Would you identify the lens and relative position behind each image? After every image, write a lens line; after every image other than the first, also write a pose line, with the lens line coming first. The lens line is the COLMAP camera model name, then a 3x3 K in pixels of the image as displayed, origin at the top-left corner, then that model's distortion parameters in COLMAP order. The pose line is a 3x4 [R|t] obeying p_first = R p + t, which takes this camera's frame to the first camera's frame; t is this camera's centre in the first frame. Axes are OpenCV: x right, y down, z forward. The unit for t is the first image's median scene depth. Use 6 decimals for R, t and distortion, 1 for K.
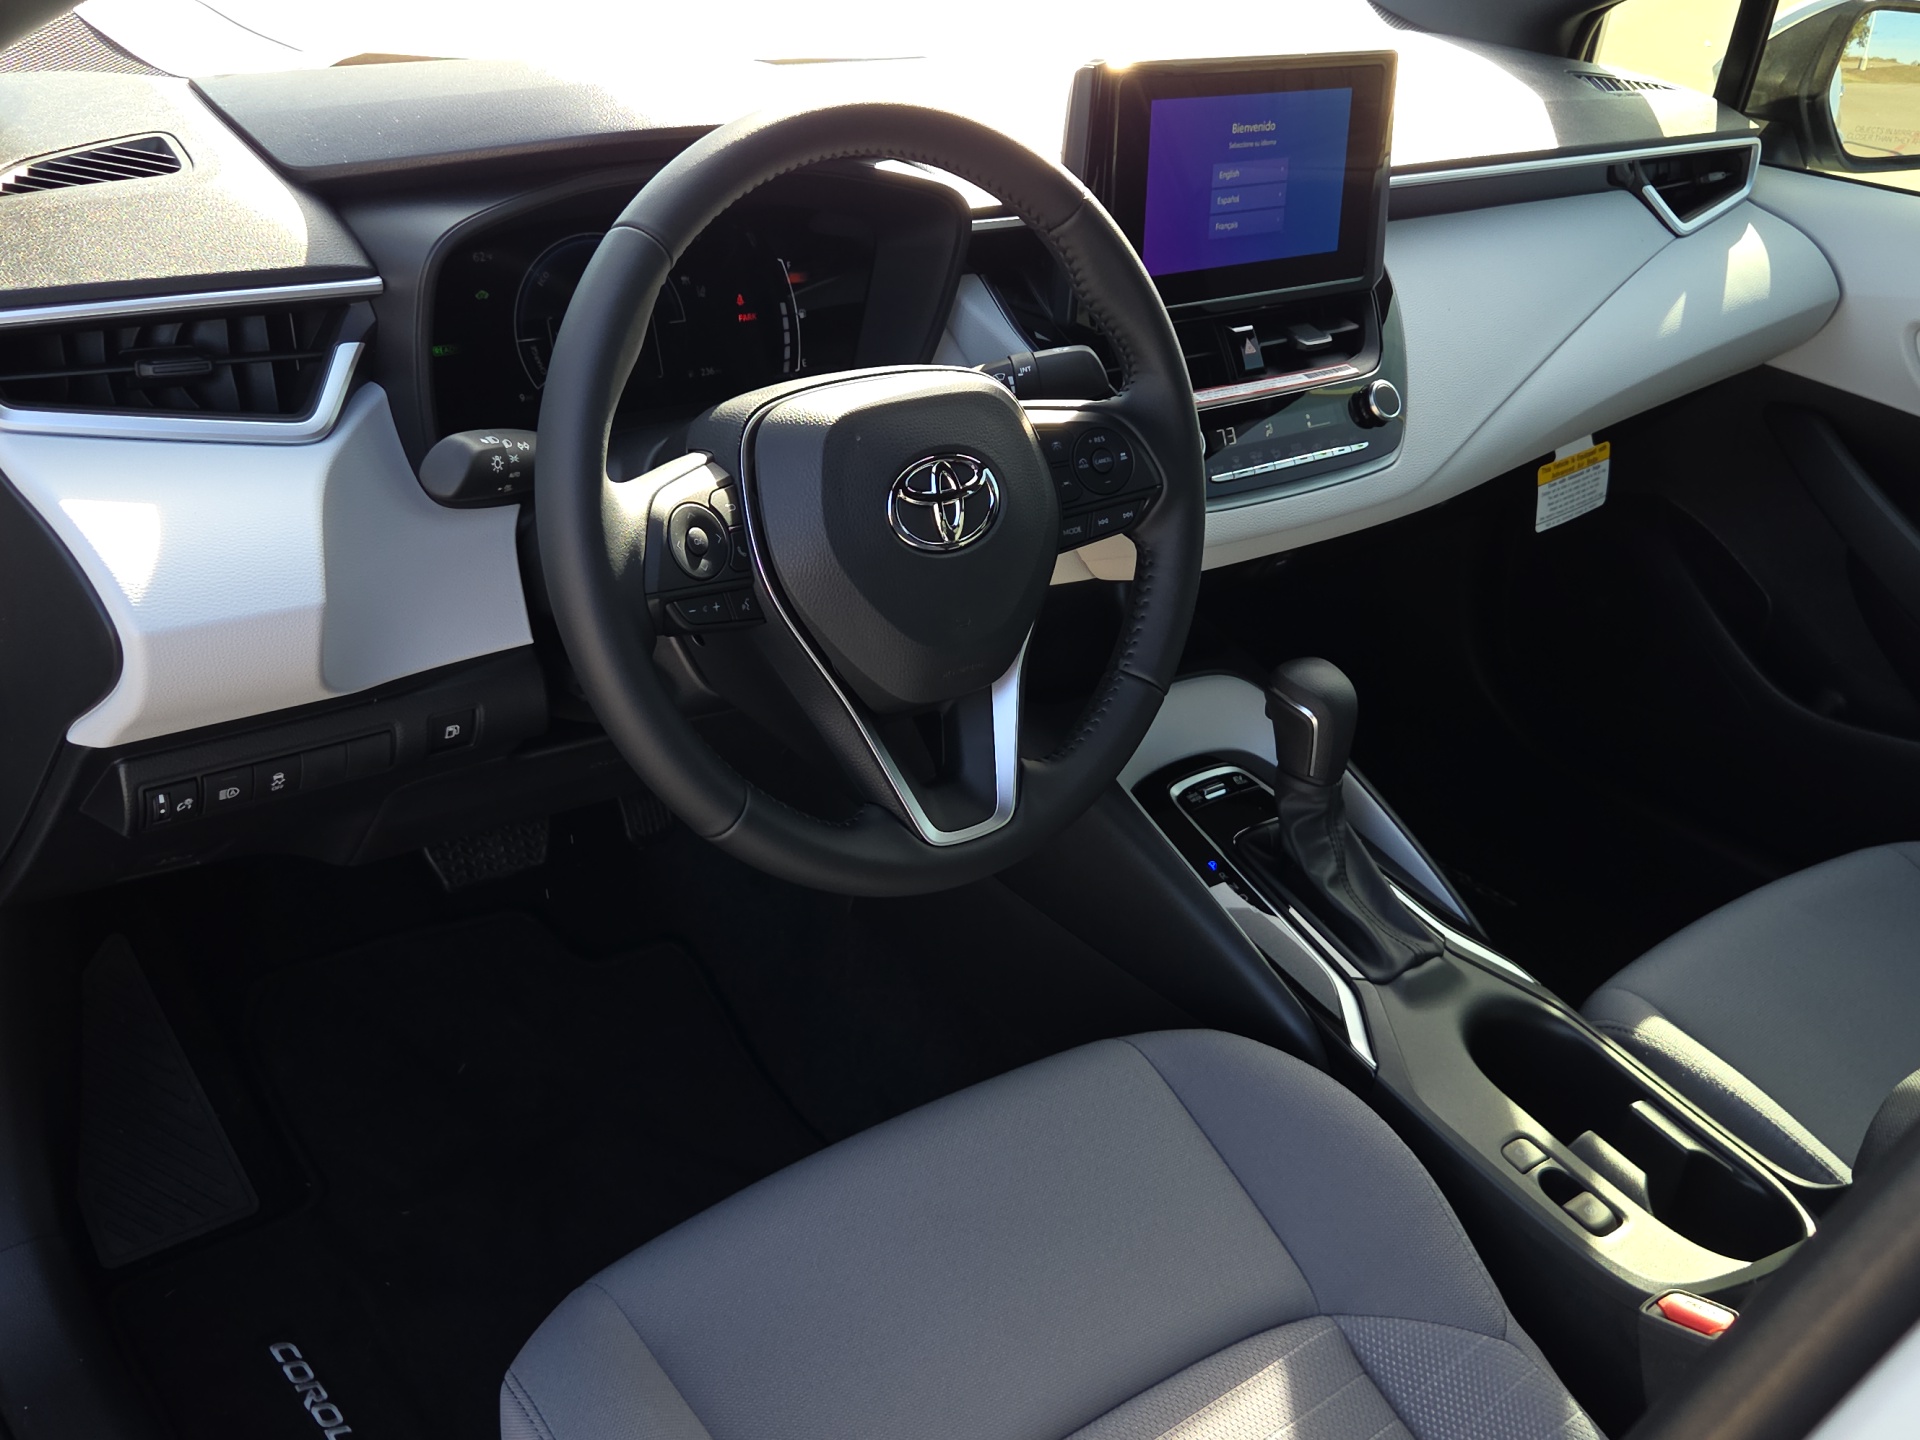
lens RADIAL K [[1948.5, 0, 967.5], [0, 1948.5, 692.4], [0, 0, 1]] dist [0.070236, -0.020014]
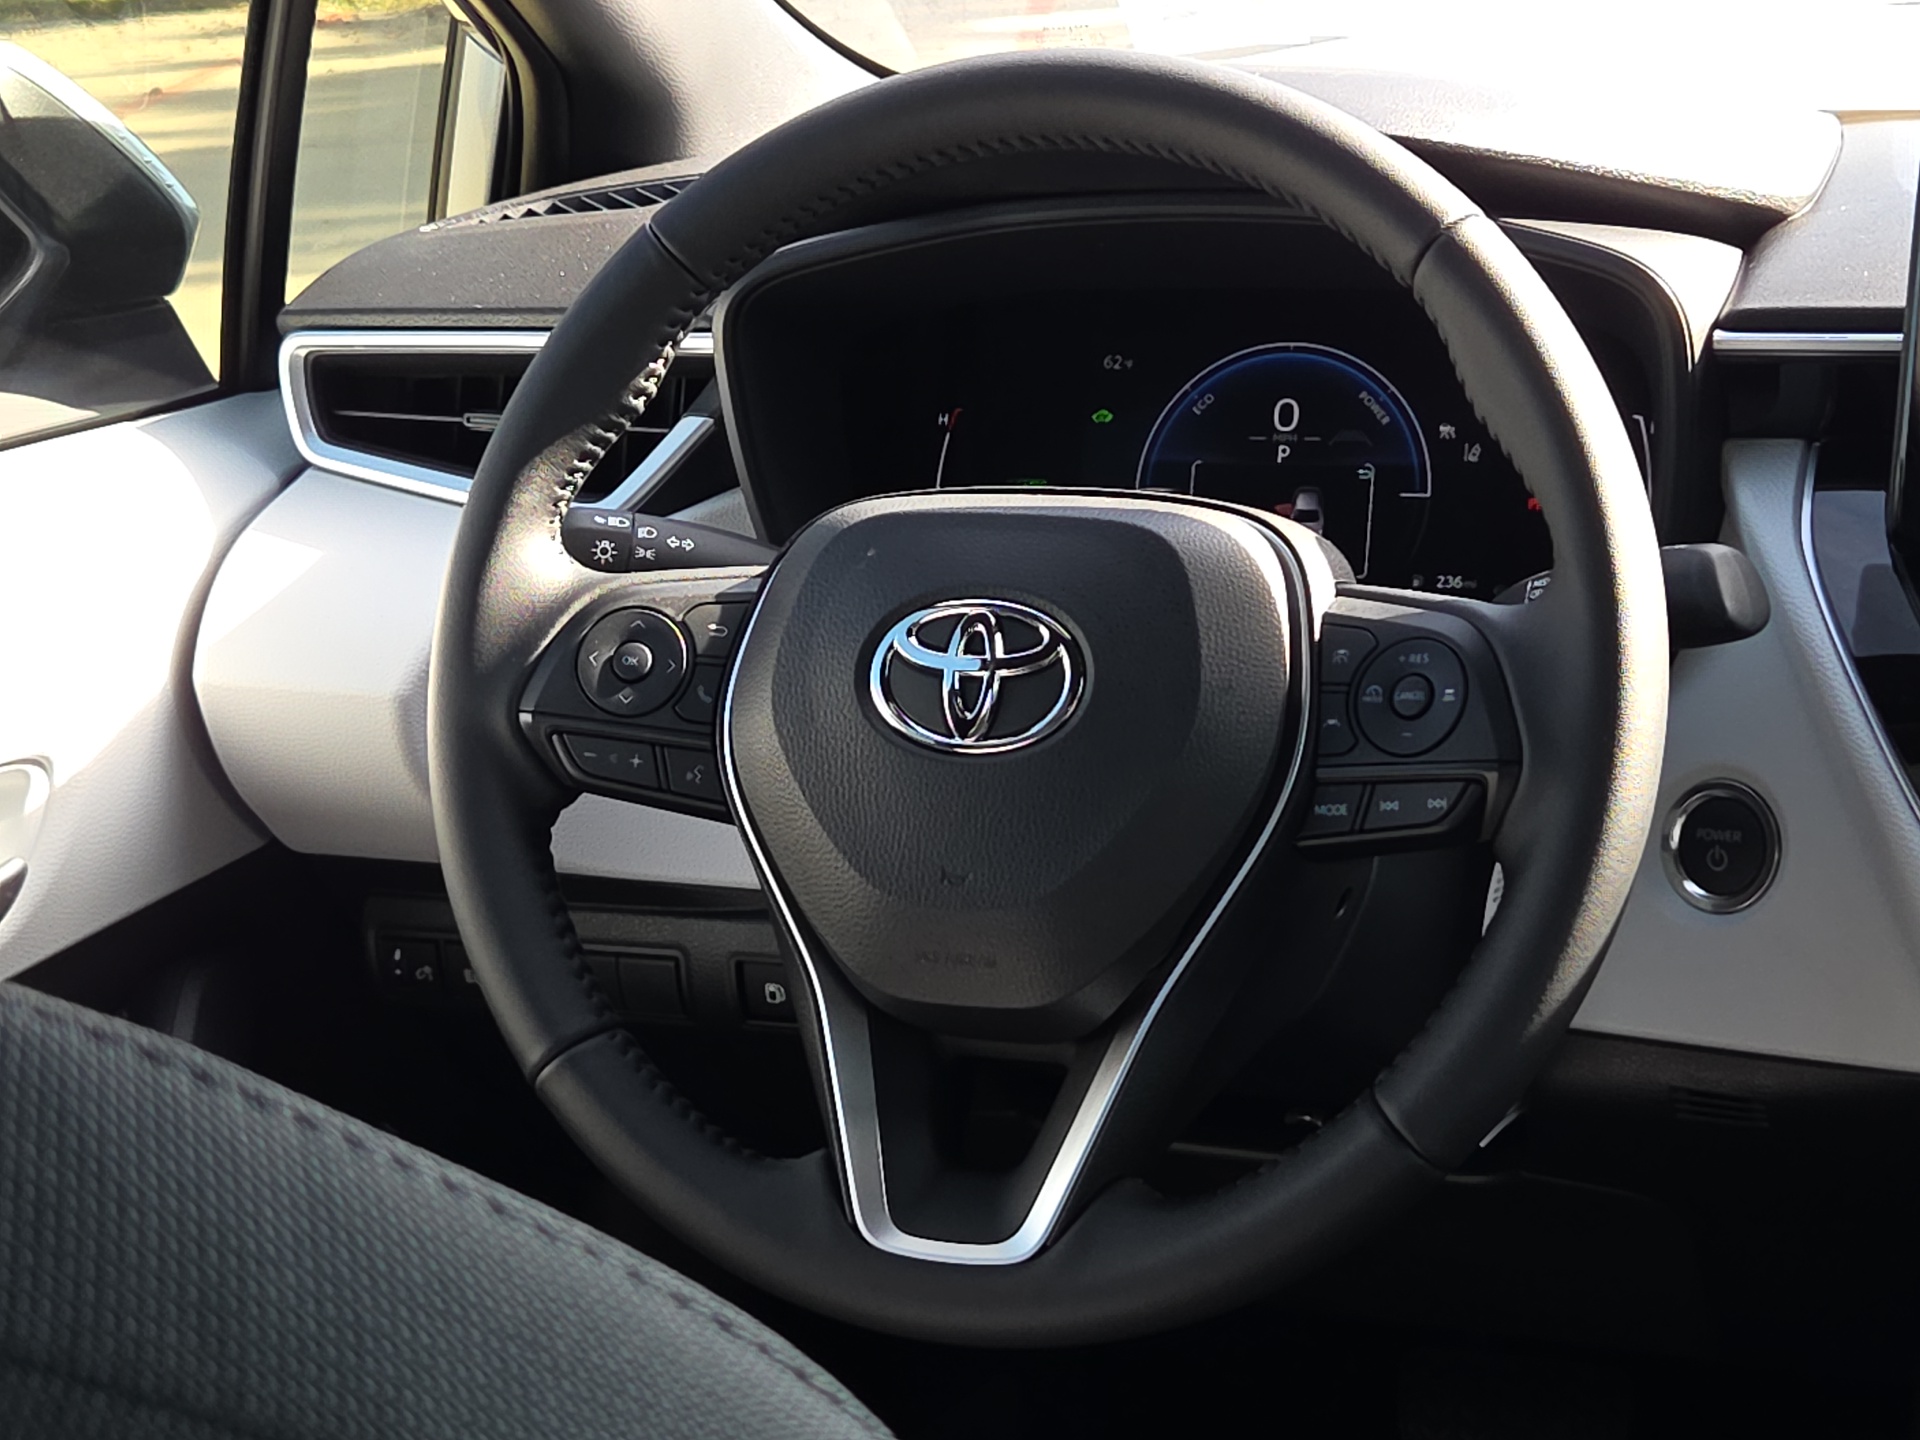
lens RADIAL K [[3721.9, 0, 955.5], [0, 3721.9, 665.4], [0, 0, 1]] dist [0.126286, -0.474671]
pose [[0.483325, 0.085365, -0.871269, 0.891824], [-0.306194, 0.948859, -0.076890, -0.008226], [0.820148, 0.303940, 0.484746, 0.383184]]
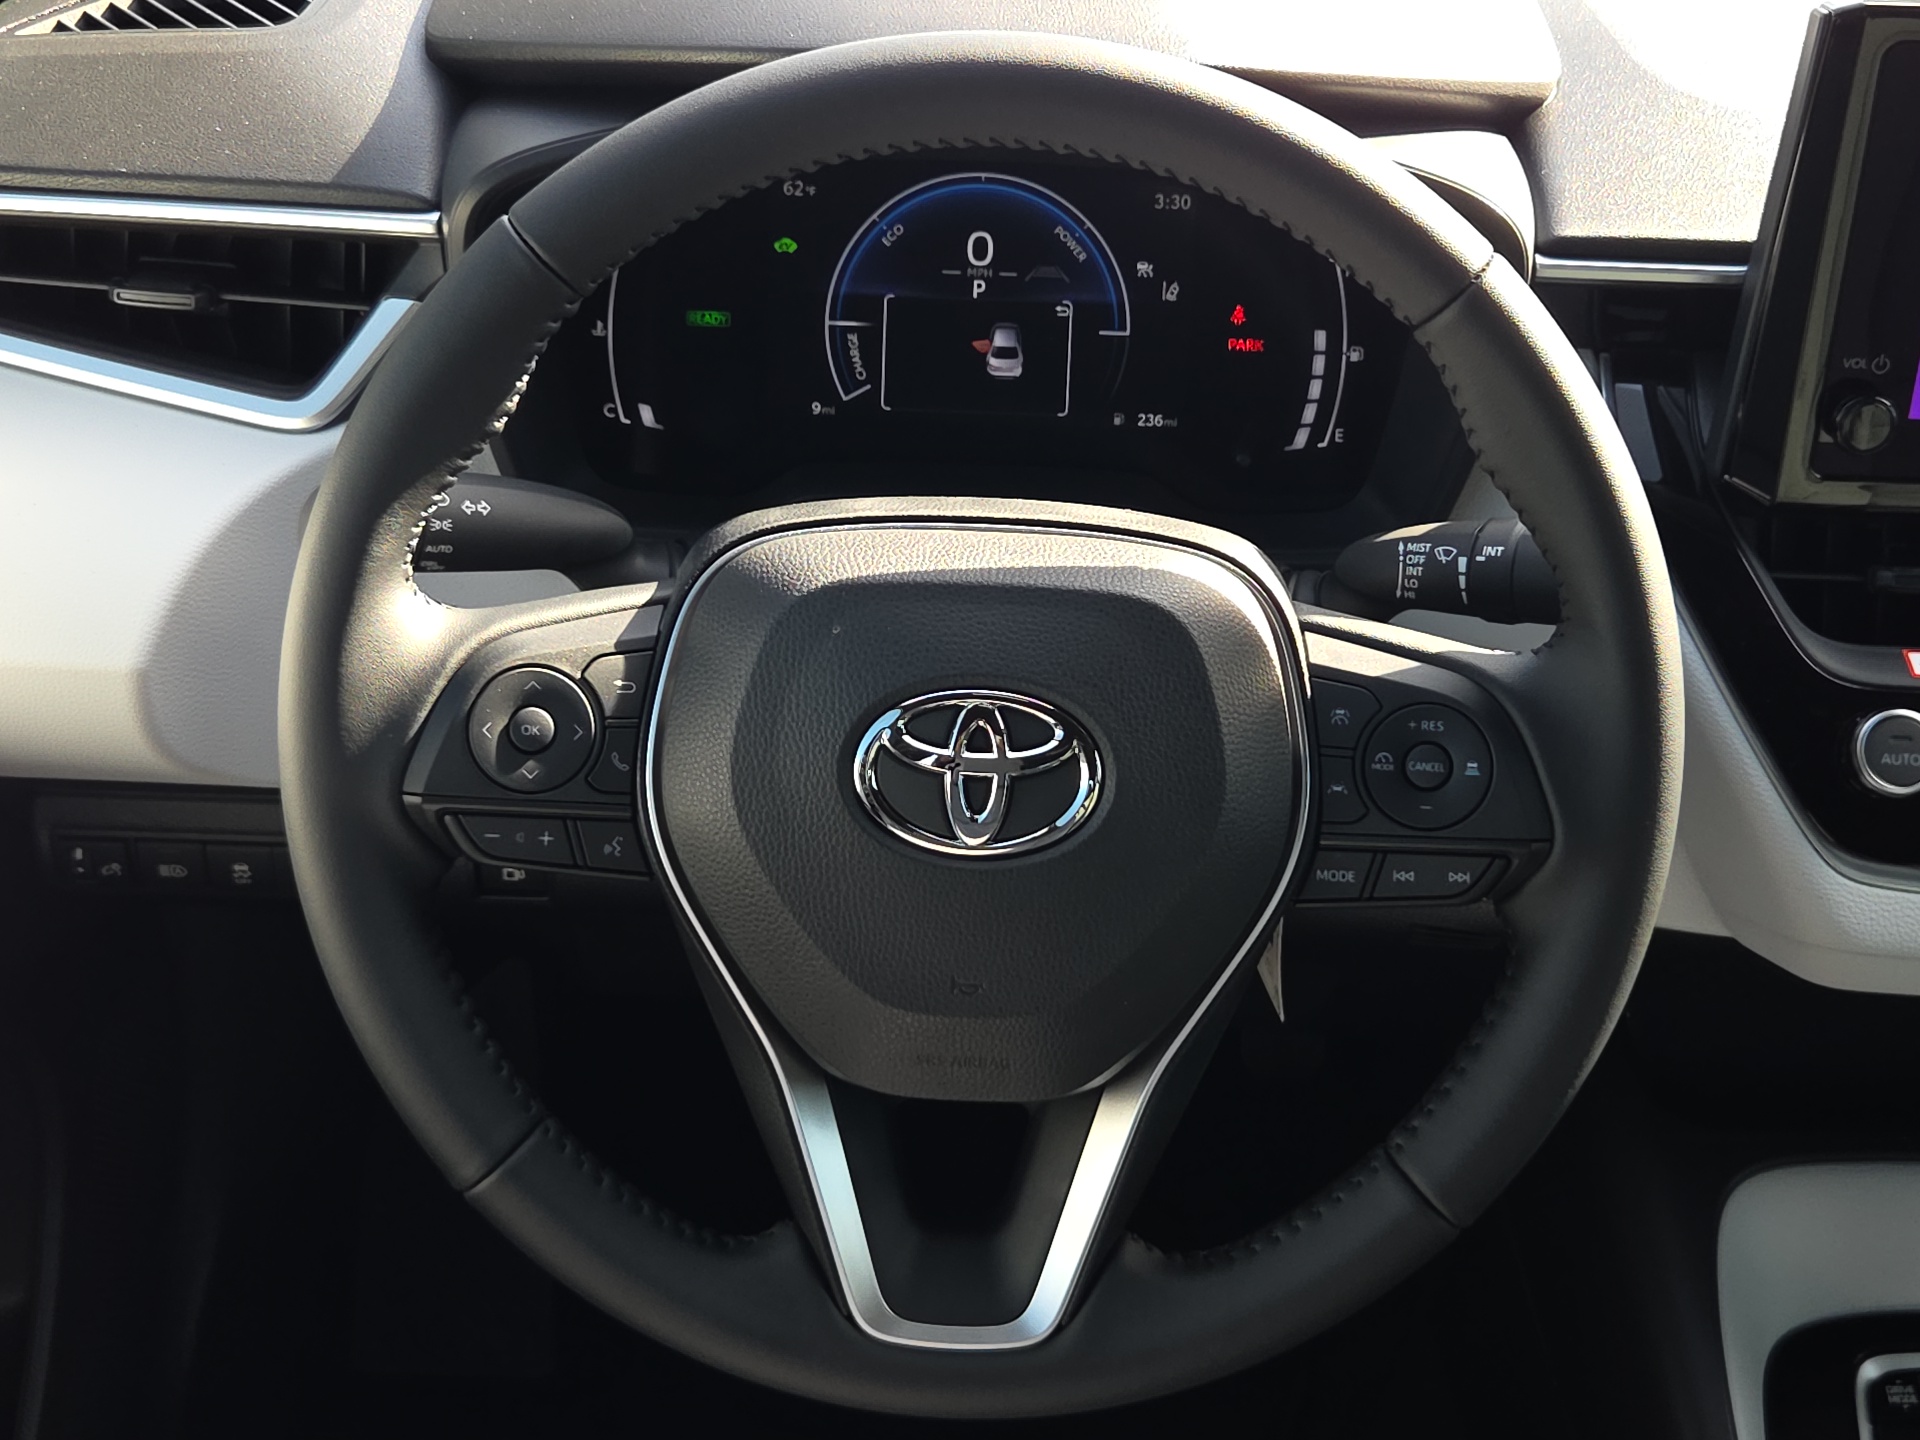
lens RADIAL K [[2724.5, 0, 966.1], [0, 2724.5, 692.5], [0, 0, 1]] dist [0.076768, -0.014013]
pose [[0.767777, 0.270594, -0.580773, 0.388975], [-0.256842, 0.960408, 0.107930, -0.181857], [0.586984, 0.066300, 0.806879, 0.323089]]
